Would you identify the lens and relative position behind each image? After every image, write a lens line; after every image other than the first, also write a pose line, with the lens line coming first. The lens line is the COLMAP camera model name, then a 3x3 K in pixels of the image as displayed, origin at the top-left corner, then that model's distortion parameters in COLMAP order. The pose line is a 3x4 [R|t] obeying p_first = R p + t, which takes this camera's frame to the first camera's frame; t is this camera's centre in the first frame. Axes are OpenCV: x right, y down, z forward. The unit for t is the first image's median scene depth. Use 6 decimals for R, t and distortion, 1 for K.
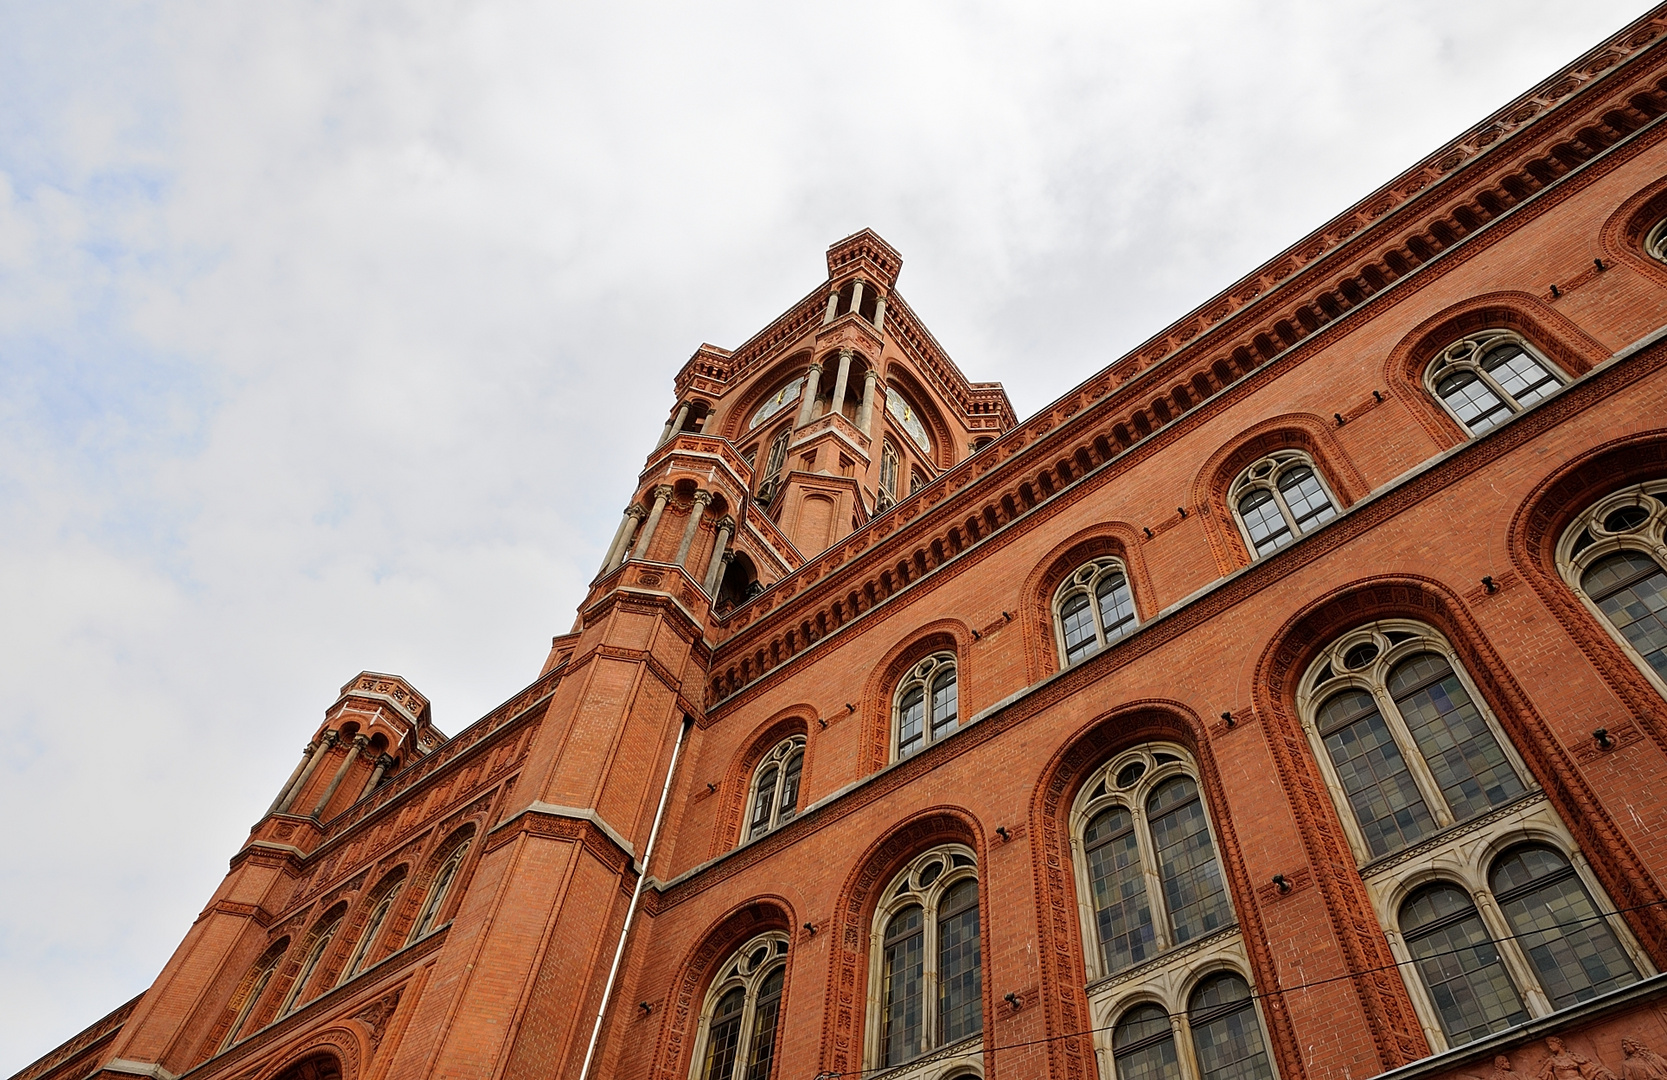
lens RADIAL K [[1171.5, 0, 833.5], [0, 1171.5, 540.0], [0, 0, 1]] dist [-0.029305, 0.005632]
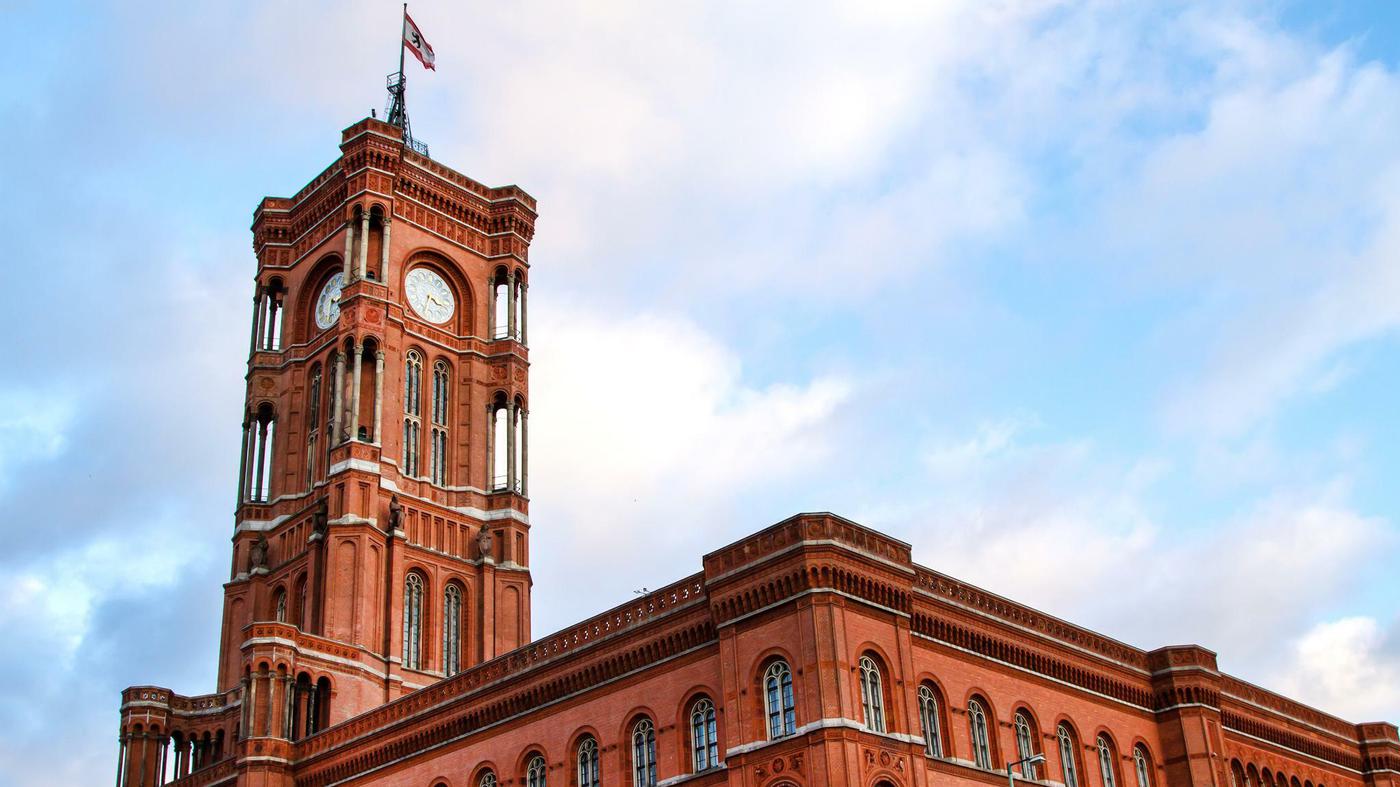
lens RADIAL K [[1551.6, 0, 700.0], [0, 1551.6, 393.5], [0, 0, 1]] dist [-0.102801, -0.018149]
pose [[0.984801, -0.171345, -0.028414, 0.413099], [0.161964, 0.846895, 0.506495, -0.887831], [-0.062722, -0.503399, 0.861775, -0.587259]]
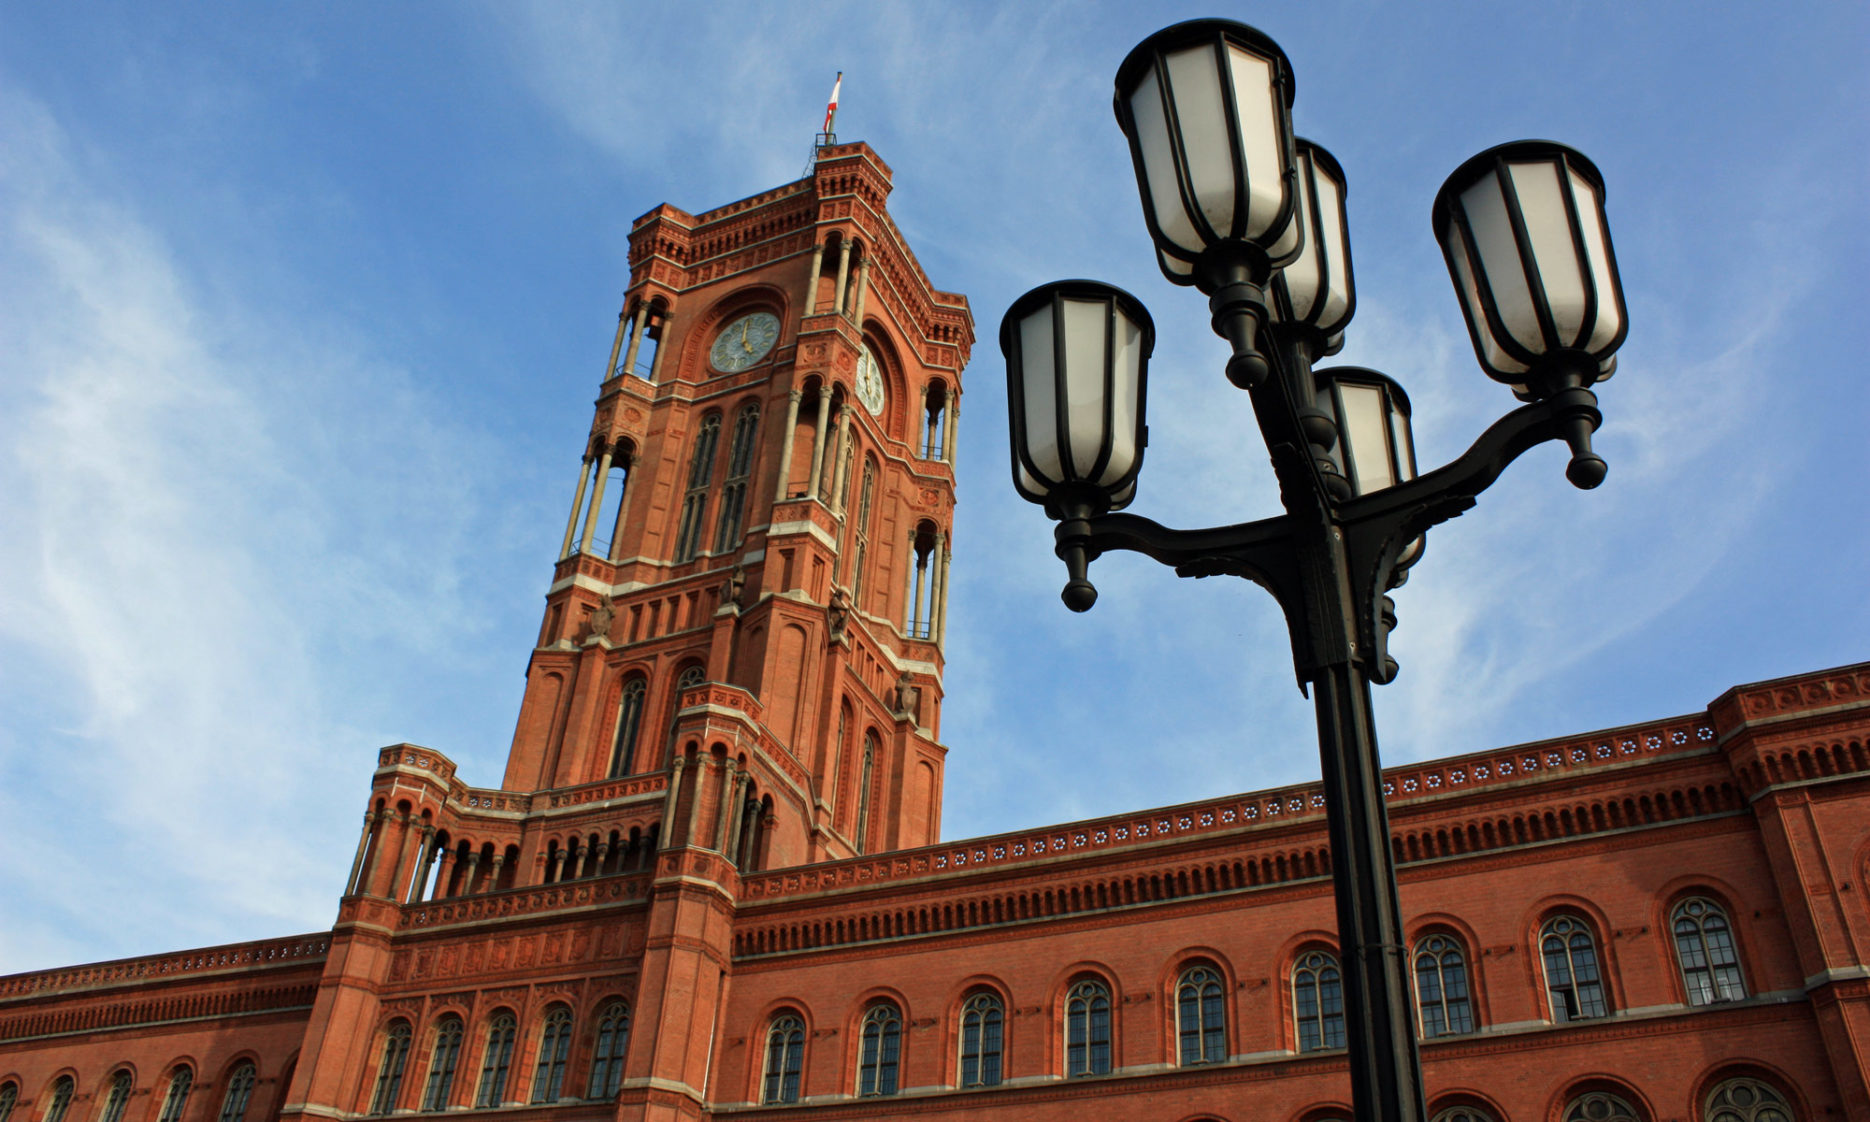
lens RADIAL K [[1564.8, 0, 938.5], [0, 1564.8, 446.7], [0, 0, 1]] dist [-0.153742, 0.110501]
pose [[0.969273, 0.137821, 0.203751, -0.153600], [-0.197217, 0.930451, 0.308814, -0.507247], [-0.147019, -0.339509, 0.929042, -0.295091]]
